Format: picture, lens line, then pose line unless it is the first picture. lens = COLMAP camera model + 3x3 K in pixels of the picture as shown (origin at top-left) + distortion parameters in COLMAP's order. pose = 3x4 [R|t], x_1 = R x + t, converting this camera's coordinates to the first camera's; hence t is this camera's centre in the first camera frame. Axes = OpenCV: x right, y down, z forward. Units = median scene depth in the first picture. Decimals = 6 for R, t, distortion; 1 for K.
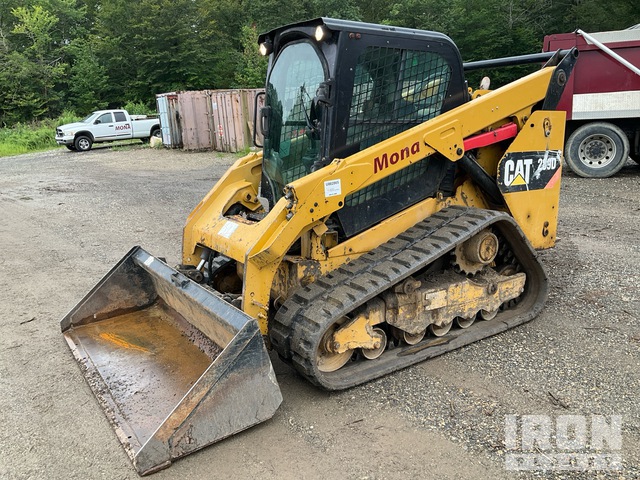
lens RADIAL K [[480.9, 0, 309.1], [0, 480.9, 238.4], [0, 0, 1]] dist [0.055769, -0.000335]
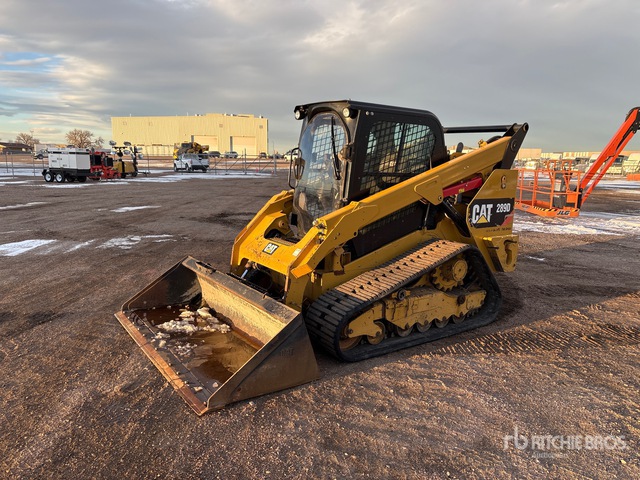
lens RADIAL K [[480.9, 0, 324.4], [0, 480.9, 241.5], [0, 0, 1]] dist [0.055769, -0.000335]
pose [[0.997897, 0.033101, 0.055722, -0.082522], [-0.030985, 0.998781, -0.038423, 0.007474], [-0.056926, 0.036615, 0.997707, -0.320400]]
